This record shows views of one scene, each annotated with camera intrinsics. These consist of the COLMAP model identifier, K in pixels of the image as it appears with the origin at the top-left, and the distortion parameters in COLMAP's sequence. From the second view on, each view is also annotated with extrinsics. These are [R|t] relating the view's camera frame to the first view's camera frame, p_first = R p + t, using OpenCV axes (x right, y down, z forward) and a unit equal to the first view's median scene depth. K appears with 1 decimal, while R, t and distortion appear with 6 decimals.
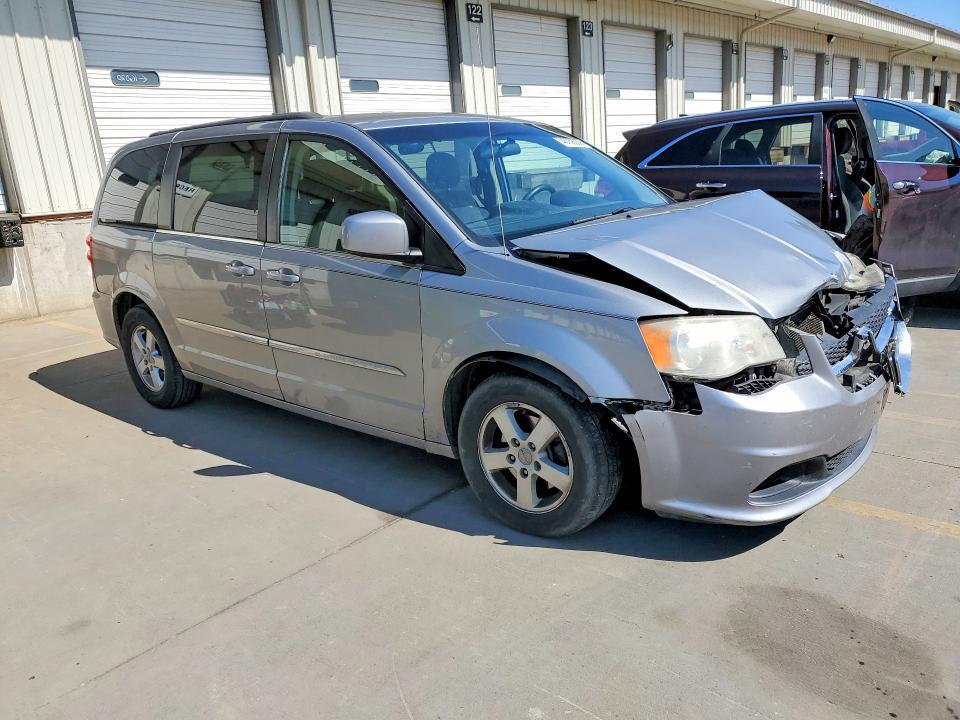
lens RADIAL K [[779.9, 0, 477.3], [0, 779.9, 360.3], [0, 0, 1]] dist [0.024173, 0.003428]
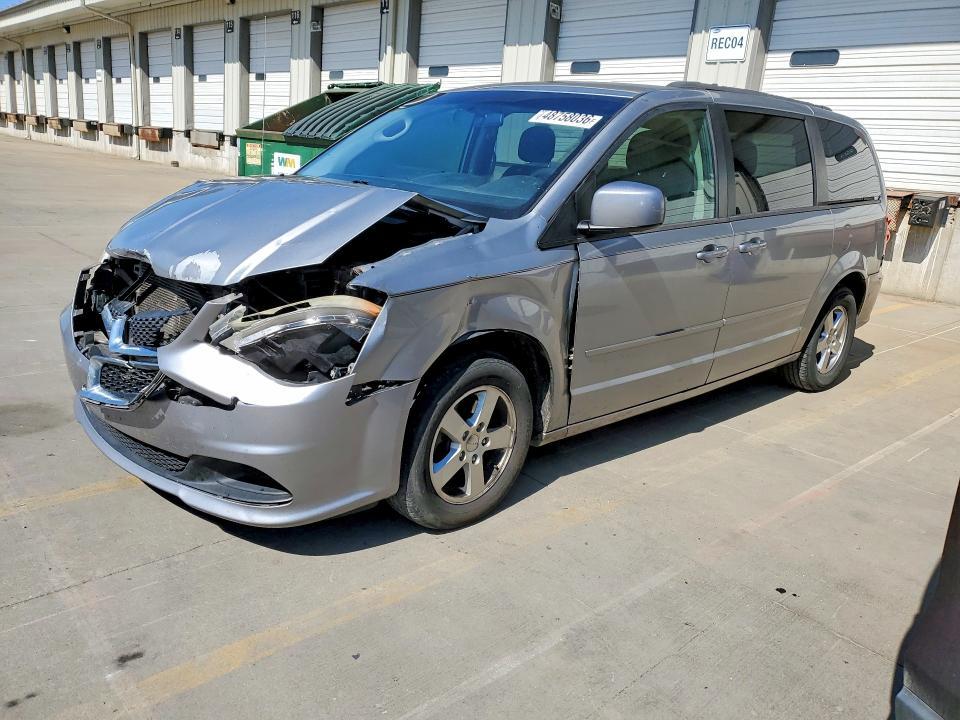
lens RADIAL K [[779.9, 0, 477.3], [0, 779.9, 360.3], [0, 0, 1]] dist [0.024173, 0.003428]
pose [[-0.144196, 0.320986, -0.936042, 0.952607], [-0.298981, 0.887587, 0.350428, -0.334112], [0.943302, 0.330389, -0.032018, 1.047487]]
